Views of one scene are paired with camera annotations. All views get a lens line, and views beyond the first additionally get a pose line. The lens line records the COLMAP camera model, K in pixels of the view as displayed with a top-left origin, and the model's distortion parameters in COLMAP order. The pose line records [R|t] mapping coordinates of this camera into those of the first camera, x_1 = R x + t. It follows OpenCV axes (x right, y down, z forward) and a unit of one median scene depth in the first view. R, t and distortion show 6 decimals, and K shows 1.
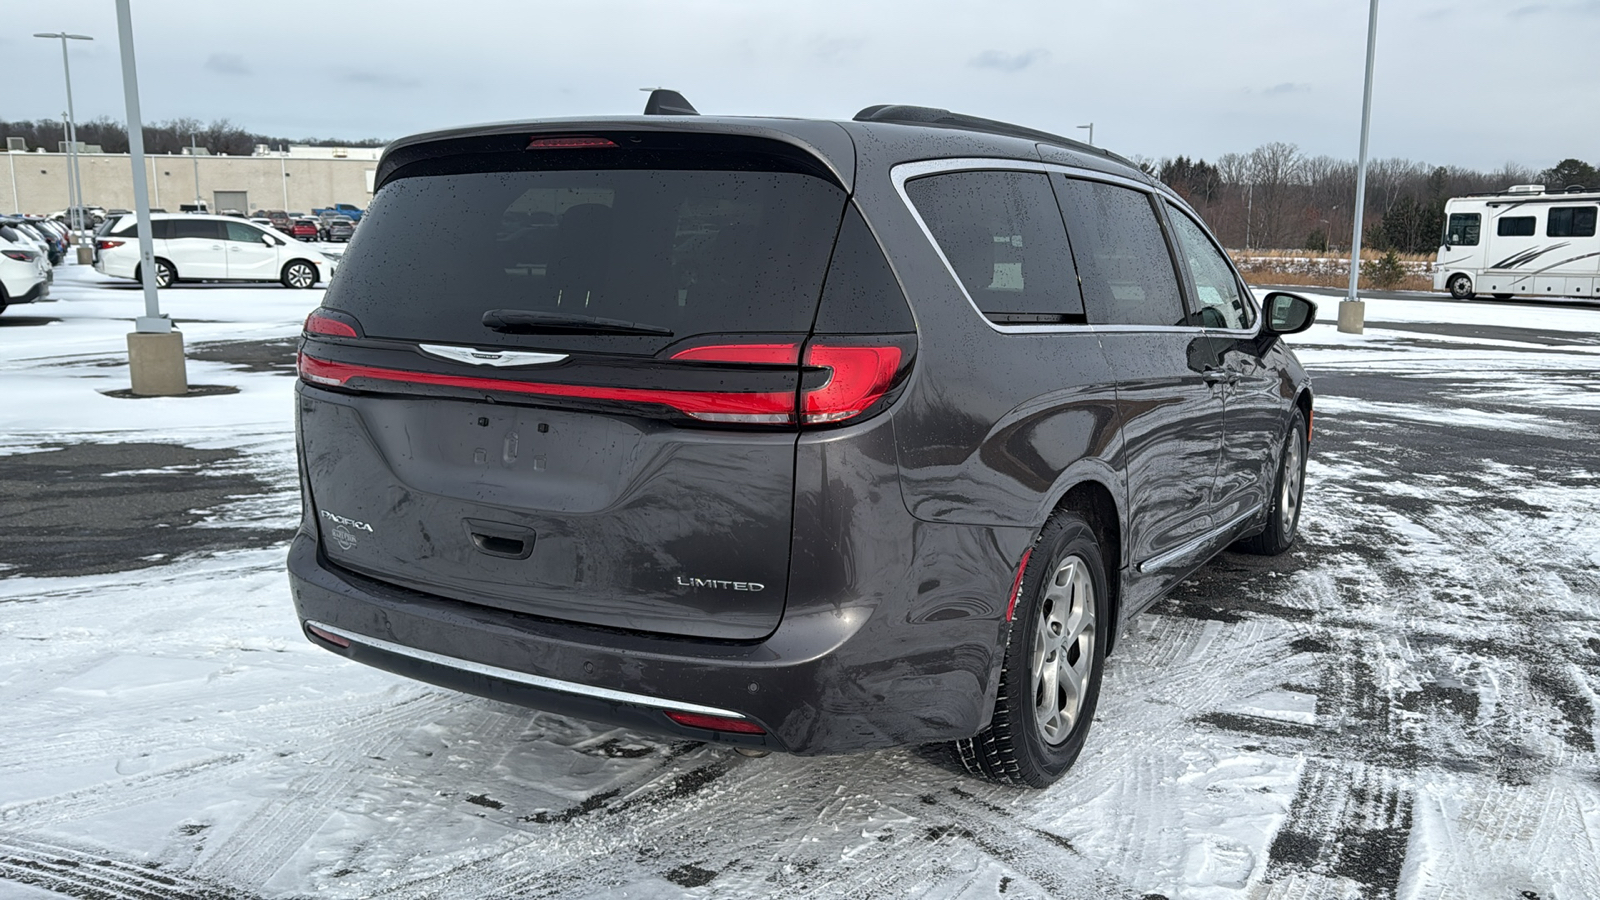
lens RADIAL K [[1272.2, 0, 835.9], [0, 1272.2, 418.8], [0, 0, 1]] dist [0.116340, -0.189548]
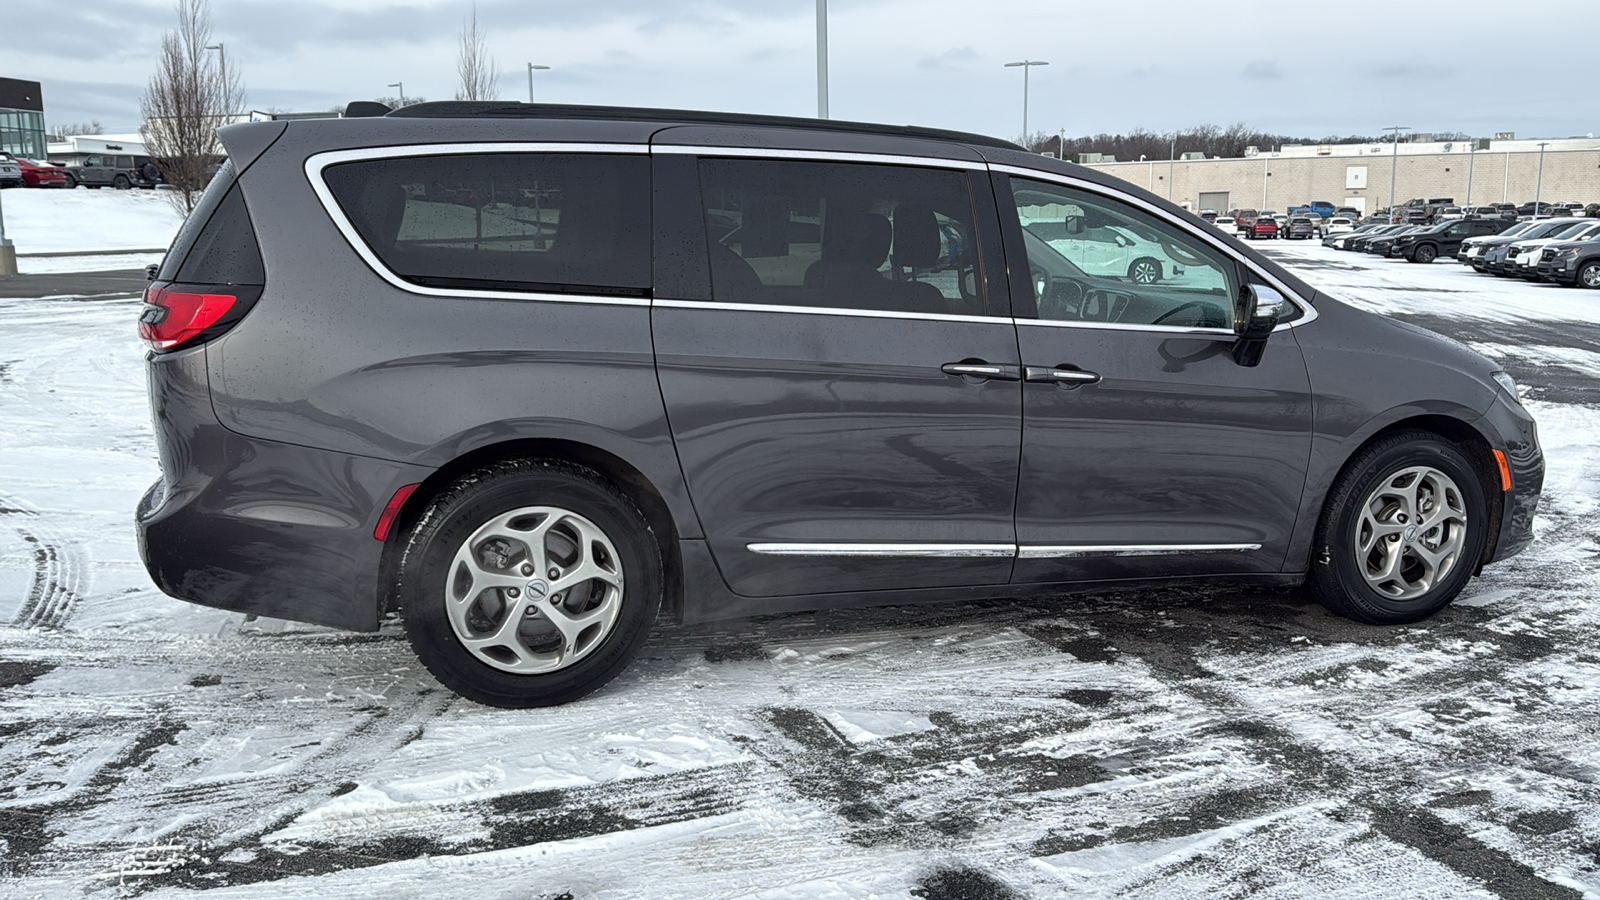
lens RADIAL K [[1272.2, 0, 840.4], [0, 1272.2, 422.5], [0, 0, 1]] dist [0.116340, -0.189548]
pose [[0.741594, 0.096180, -0.663918, 0.872255], [-0.093039, 0.994851, 0.040197, -0.024949], [0.664366, 0.031960, 0.746724, 0.281804]]
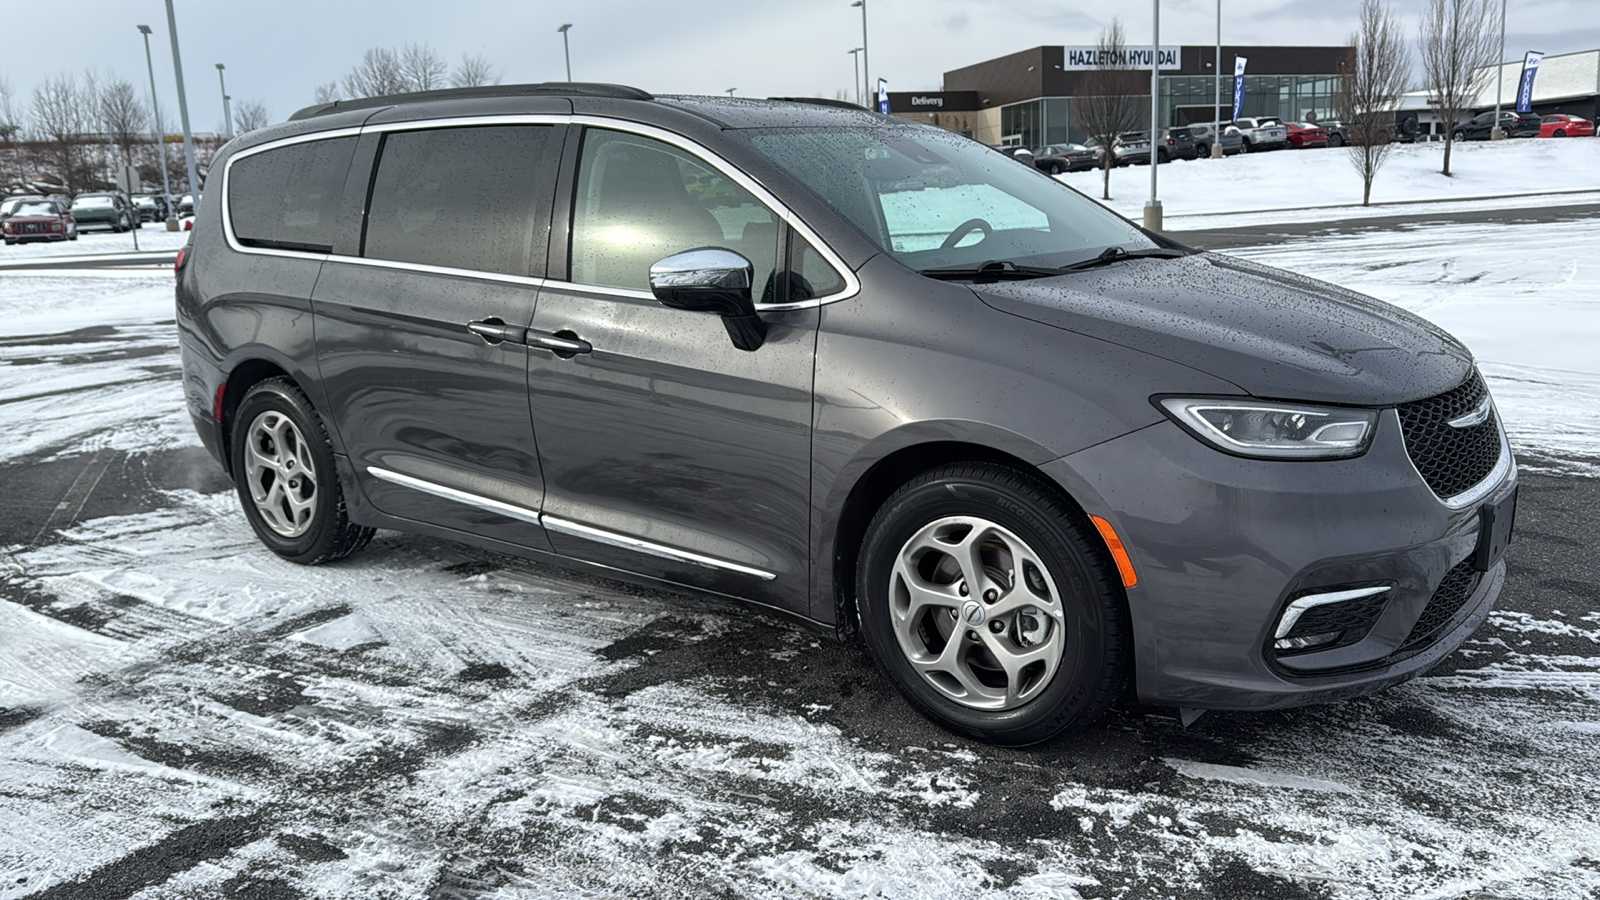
lens RADIAL K [[1272.2, 0, 820.6], [0, 1272.2, 469.2], [0, 0, 1]] dist [0.116340, -0.189548]
pose [[-0.131900, 0.198447, -0.971196, 1.230546], [-0.102960, 0.971714, 0.212536, -0.163654], [0.985901, 0.128028, -0.107737, 1.420235]]
